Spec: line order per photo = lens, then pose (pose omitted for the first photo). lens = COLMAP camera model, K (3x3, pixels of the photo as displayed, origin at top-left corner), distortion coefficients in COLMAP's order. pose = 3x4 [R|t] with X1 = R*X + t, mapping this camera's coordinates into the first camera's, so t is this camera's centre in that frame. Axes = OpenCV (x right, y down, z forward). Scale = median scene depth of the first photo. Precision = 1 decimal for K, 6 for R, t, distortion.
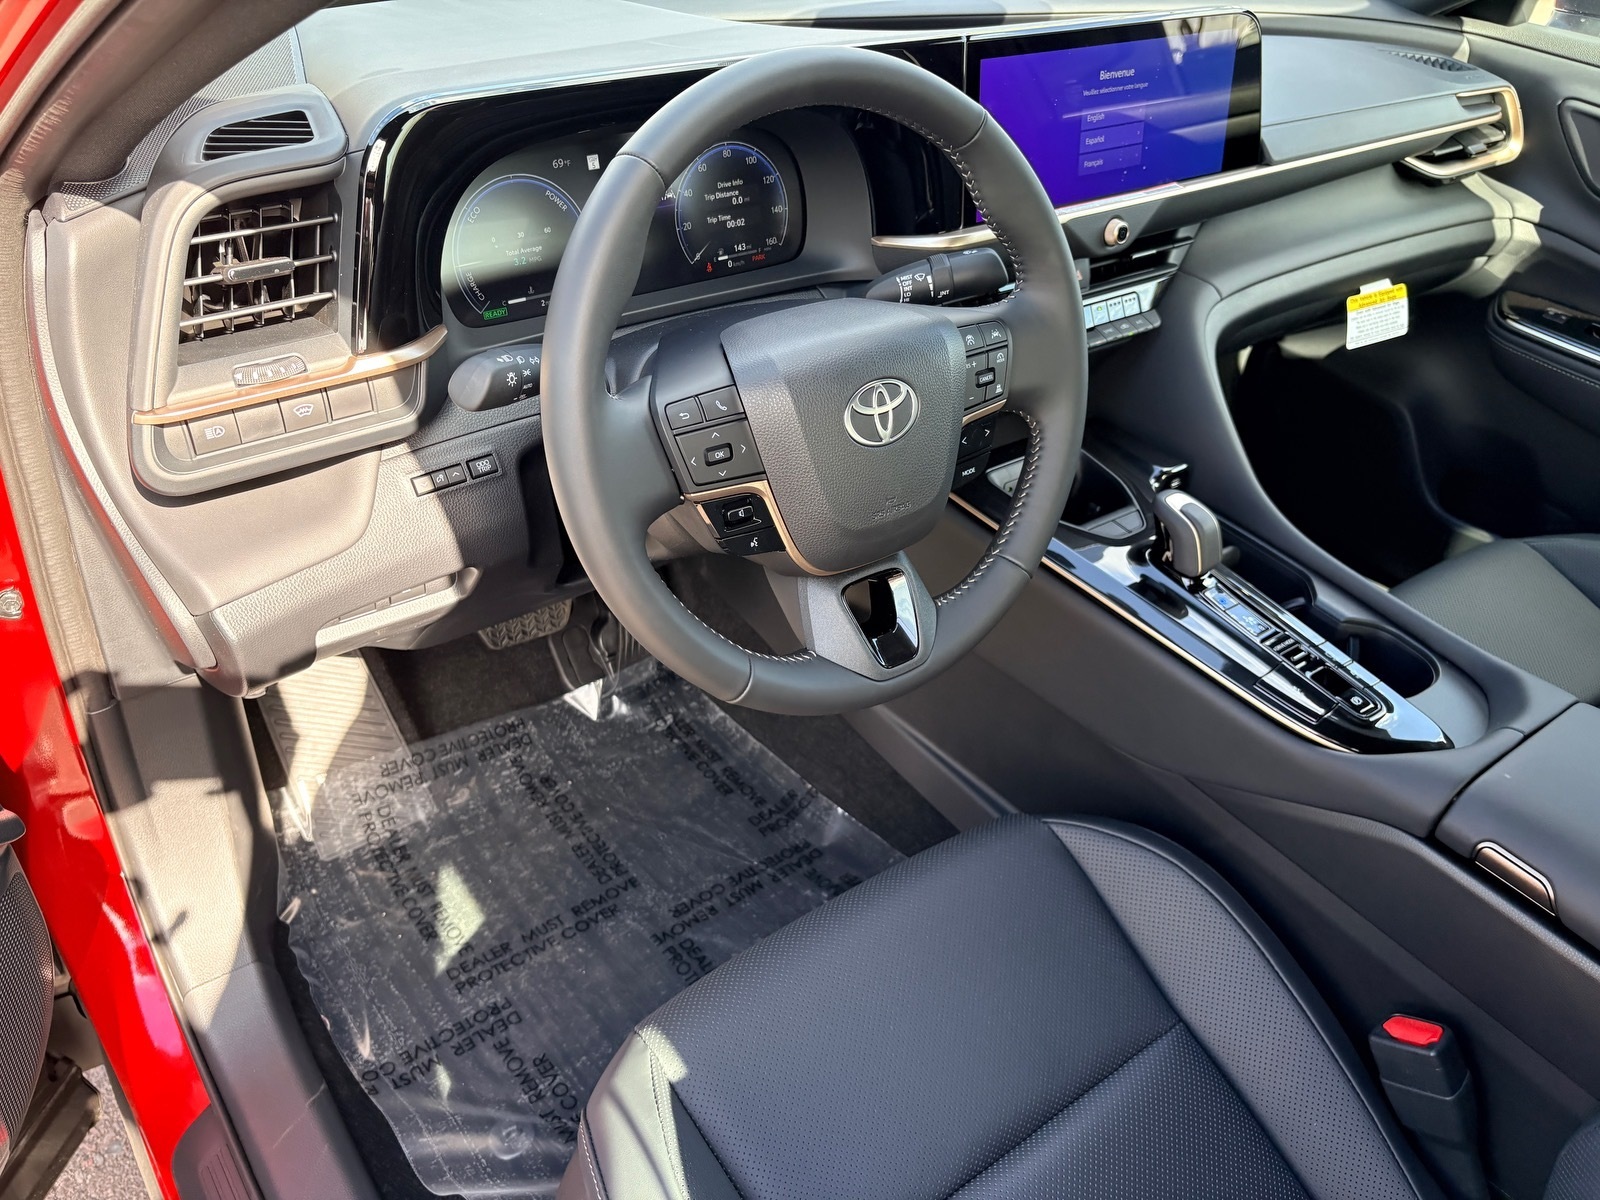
lens RADIAL K [[1217.8, 0, 797.3], [0, 1217.8, 599.4], [0, 0, 1]] dist [0.029482, -0.032939]
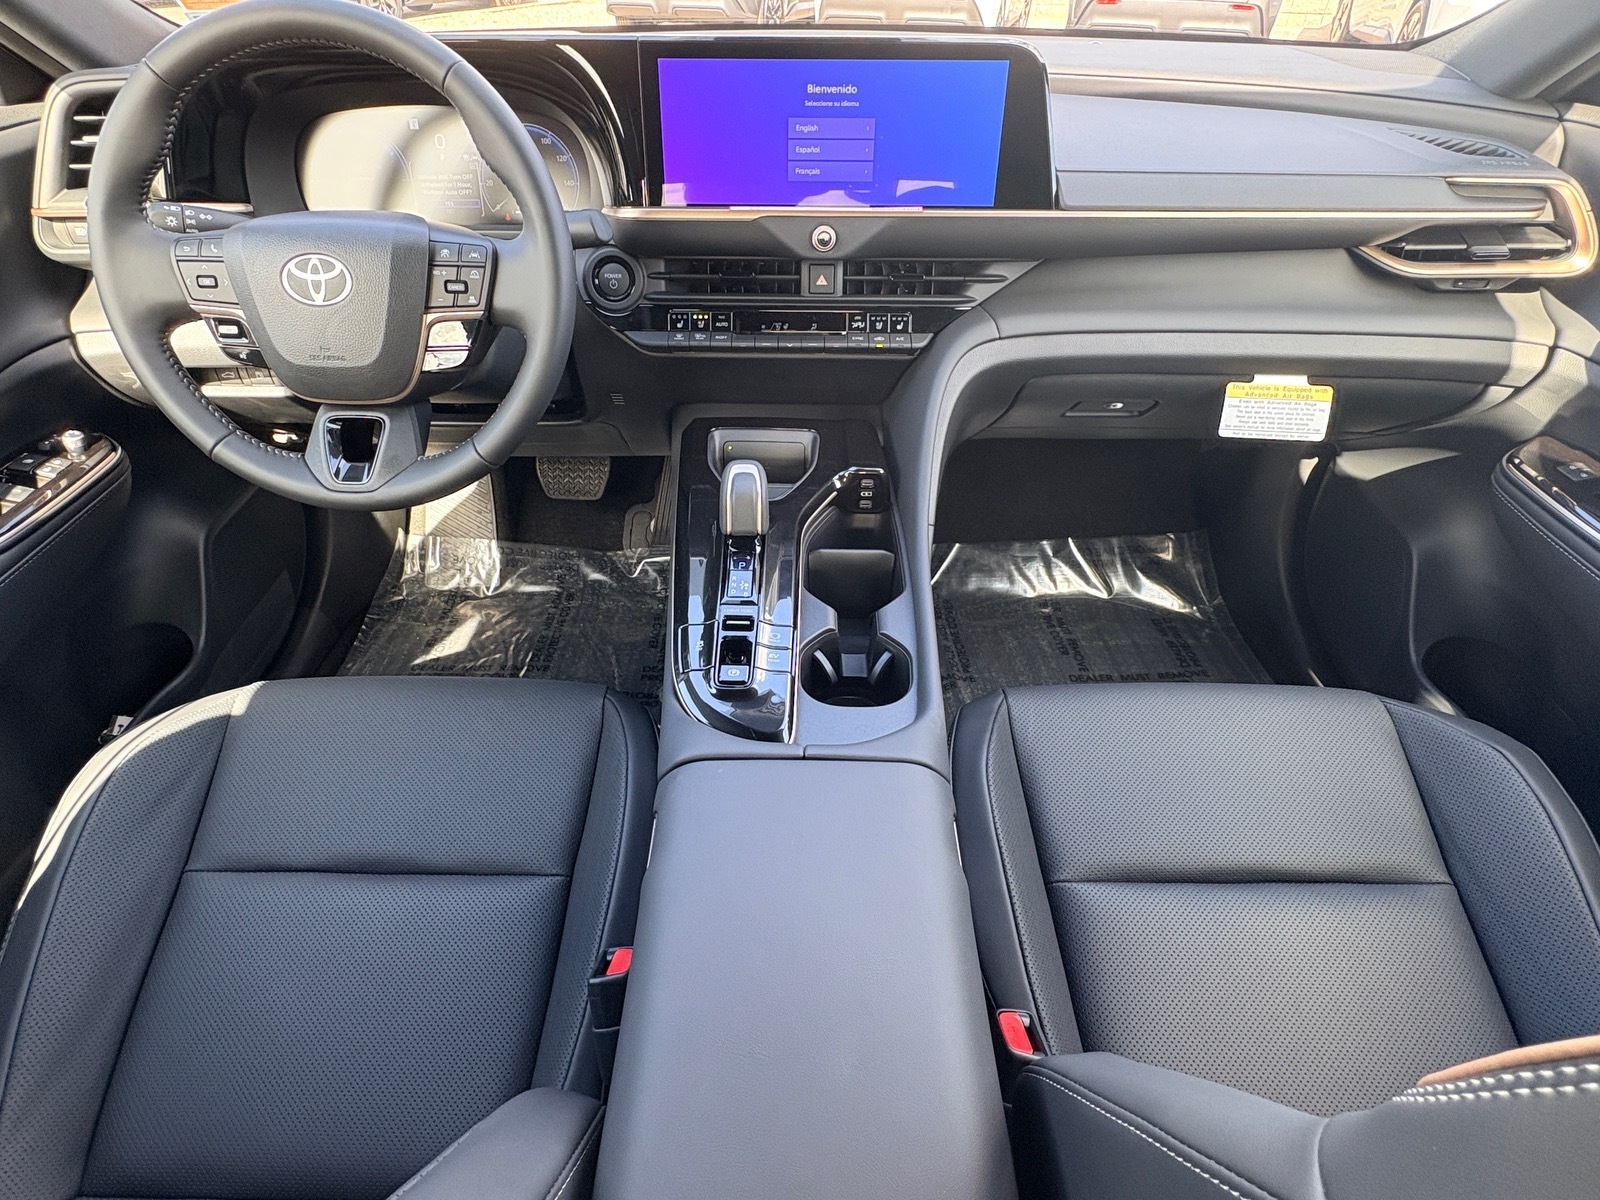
lens RADIAL K [[857.7, 0, 802.8], [0, 857.7, 608.3], [0, 0, 1]] dist [0.002672, 0.001342]
pose [[0.792007, 0.330625, -0.513237, 0.751066], [-0.319669, 0.940796, 0.112756, -0.062148], [0.520131, 0.074762, 0.850808, 0.339054]]
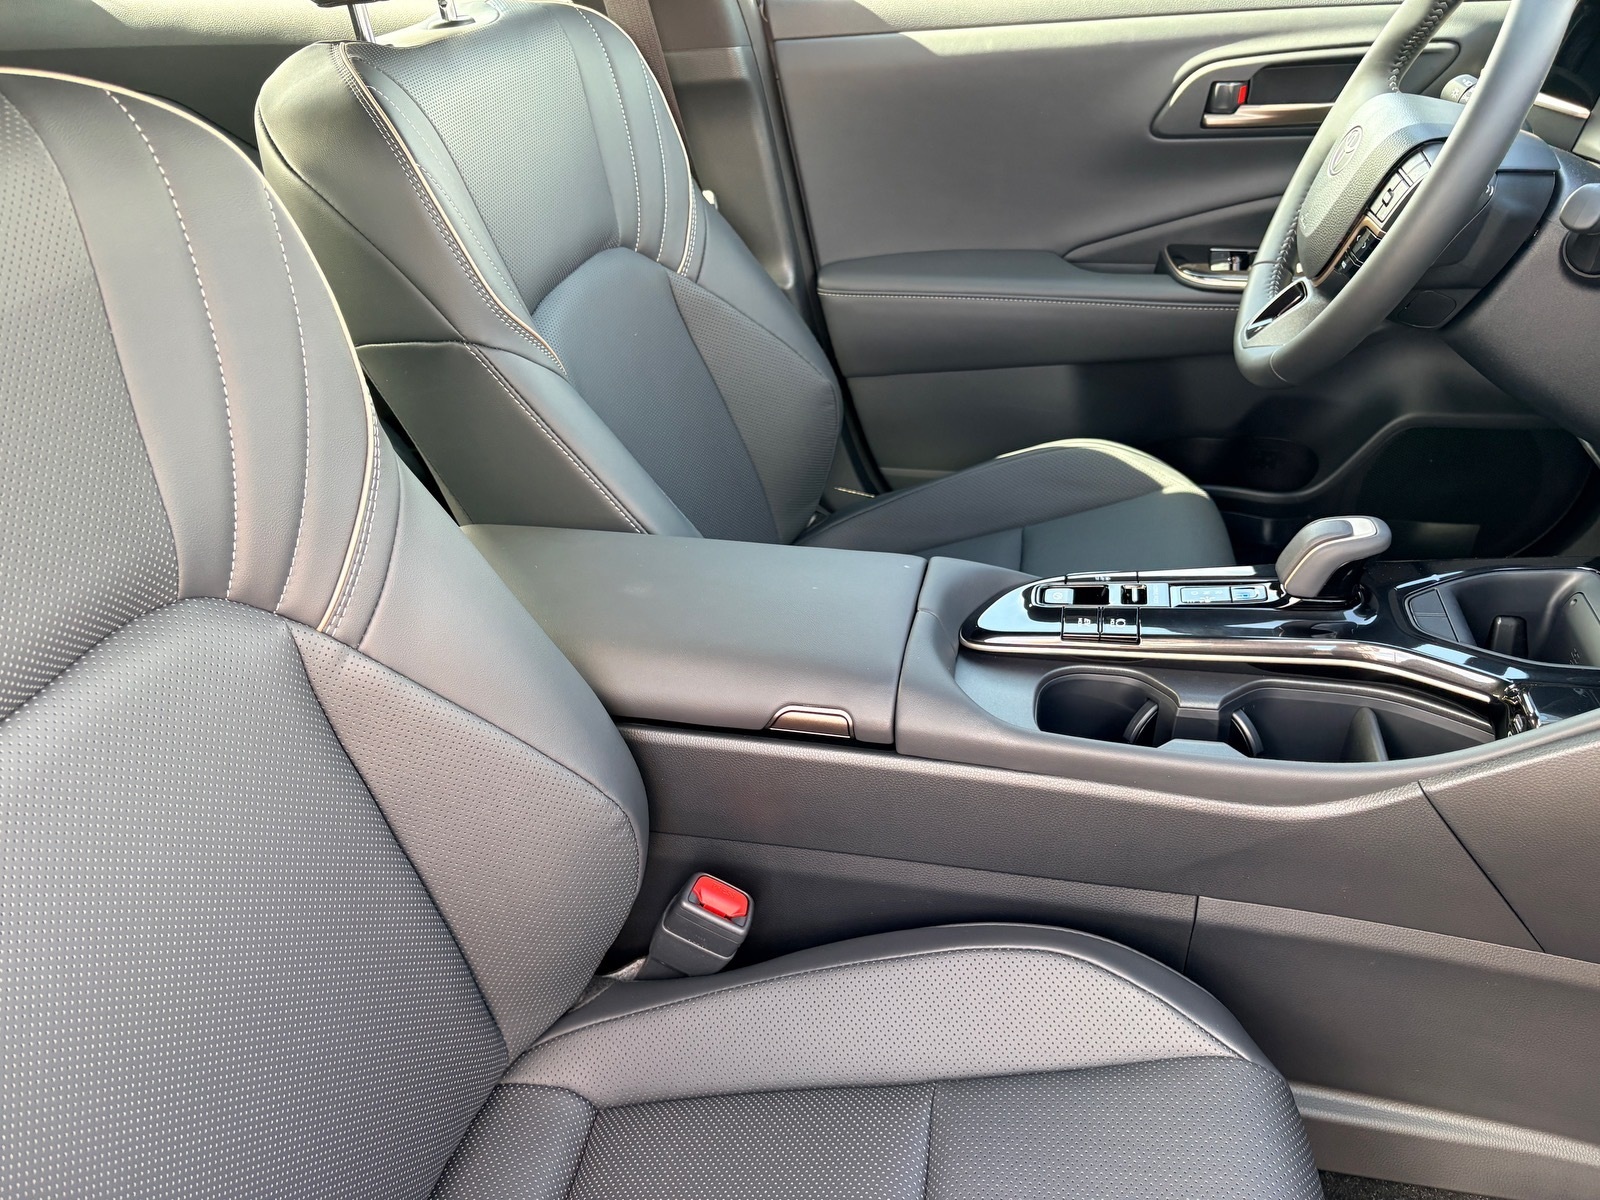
lens RADIAL K [[1217.8, 0, 804.8], [0, 1217.8, 594.9], [0, 0, 1]] dist [0.029482, -0.032939]
pose [[-0.763048, 0.303650, -0.570574, 1.013124], [-0.394324, 0.480752, 0.783190, -0.525917], [0.512120, 0.822602, -0.247100, 0.985623]]
